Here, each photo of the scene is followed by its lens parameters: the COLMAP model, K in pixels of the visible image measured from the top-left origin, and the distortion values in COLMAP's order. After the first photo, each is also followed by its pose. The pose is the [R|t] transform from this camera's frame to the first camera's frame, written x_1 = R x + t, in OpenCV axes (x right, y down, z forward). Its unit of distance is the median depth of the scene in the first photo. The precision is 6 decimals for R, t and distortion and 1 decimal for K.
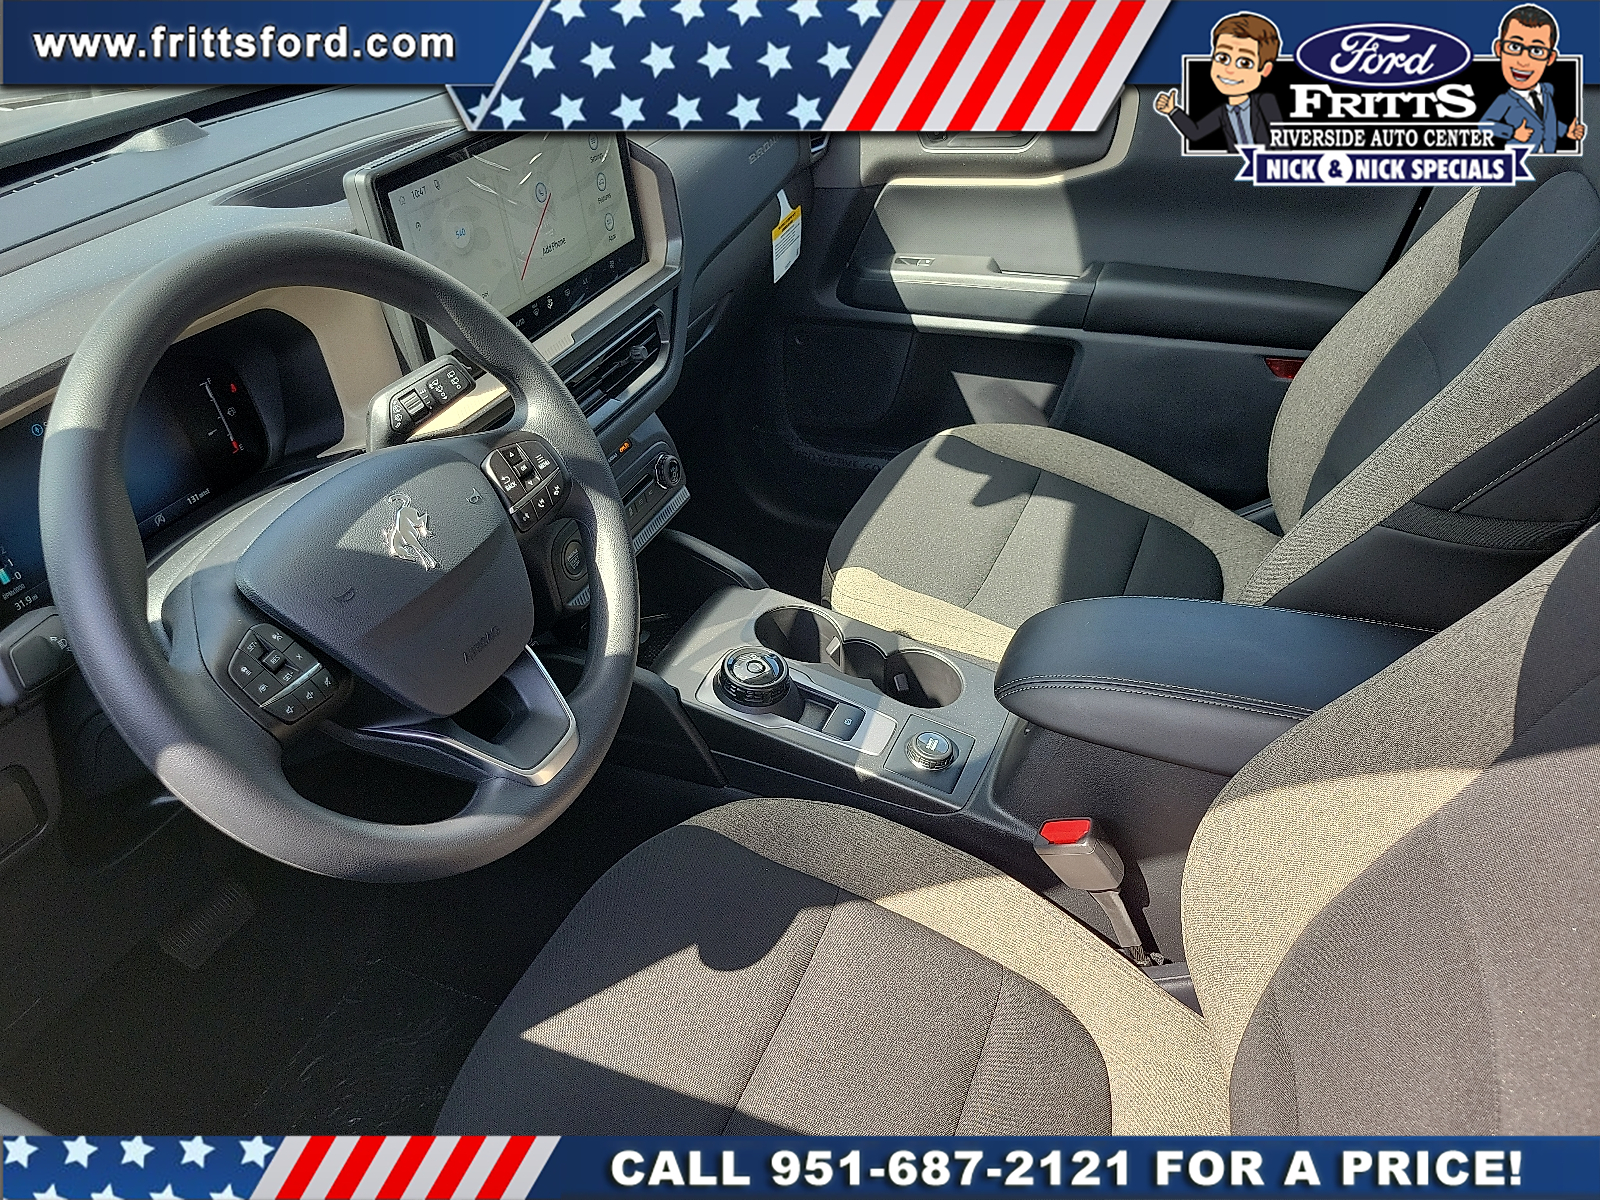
lens RADIAL K [[1203.0, 0, 792.4], [0, 1203.0, 605.9], [0, 0, 1]] dist [0.006696, -0.001241]
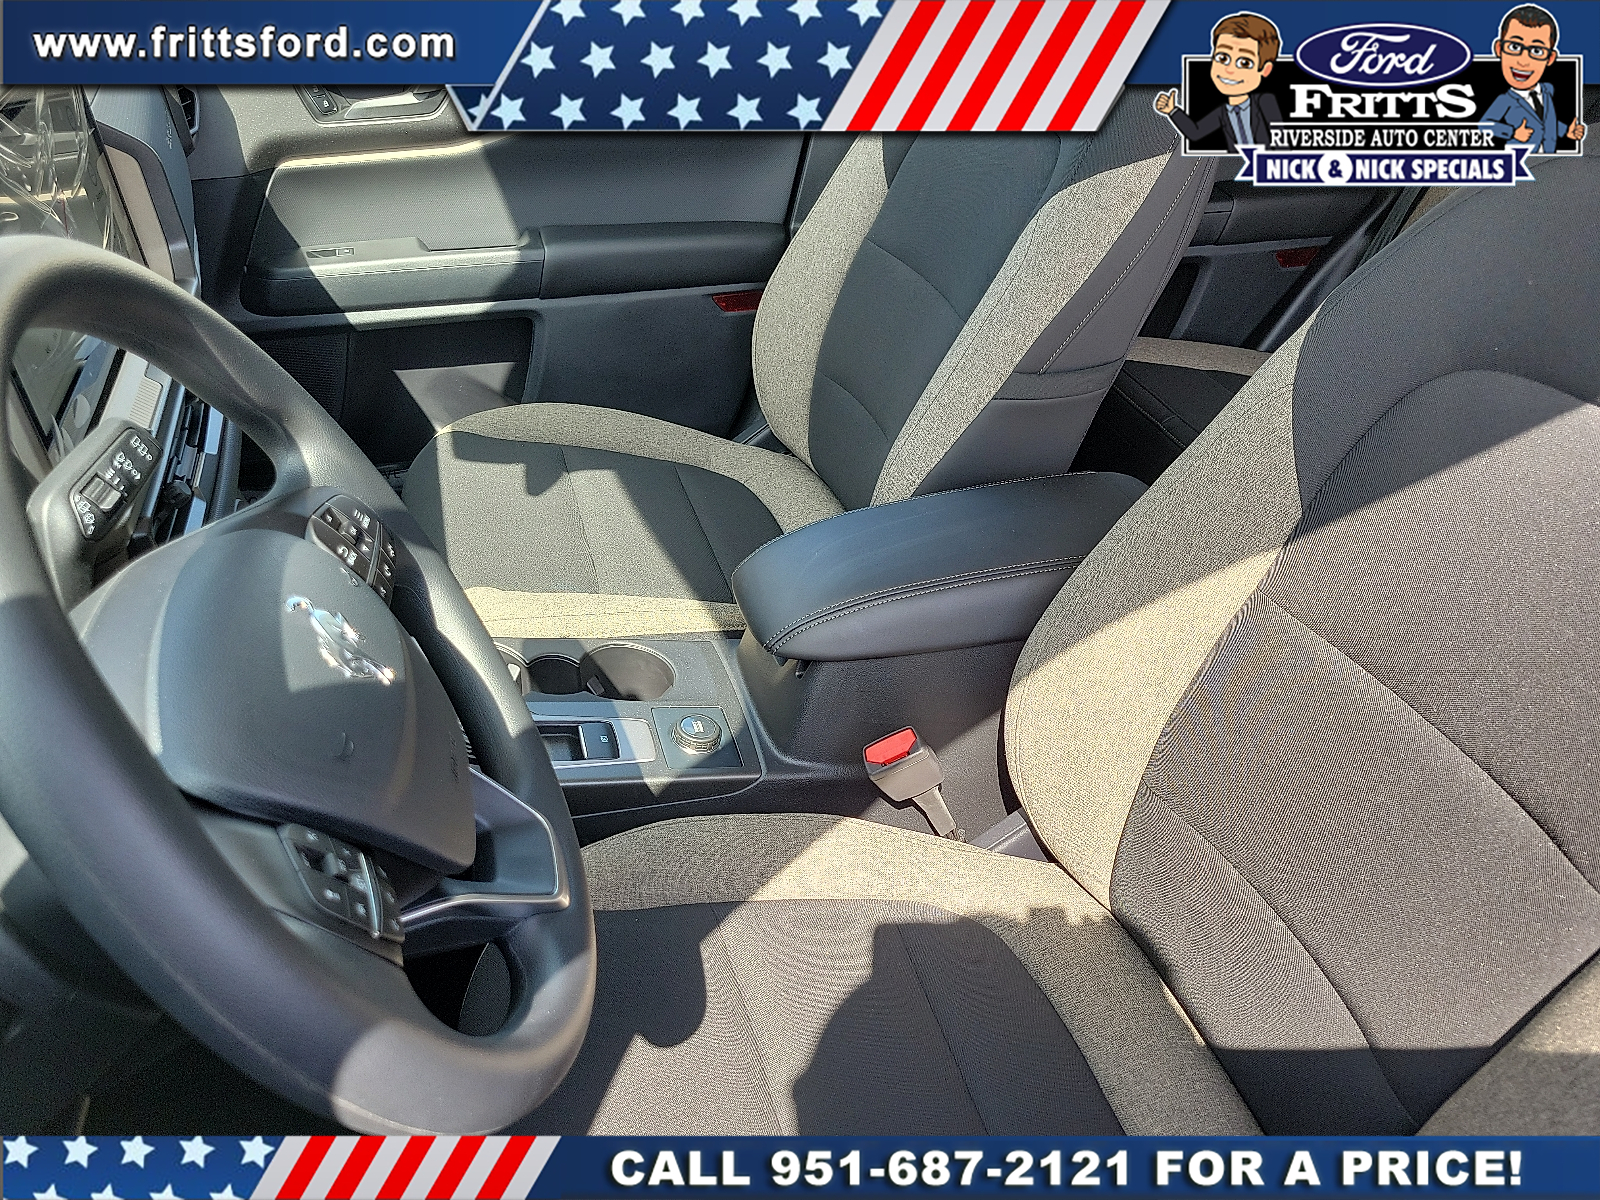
lens RADIAL K [[1203.0, 0, 798.4], [0, 1203.0, 594.3], [0, 0, 1]] dist [0.006696, -0.001241]
pose [[0.758454, -0.293121, 0.582089, -0.233841], [0.295056, 0.950811, 0.094343, -0.034066], [-0.581110, 0.100194, 0.807634, 0.125777]]
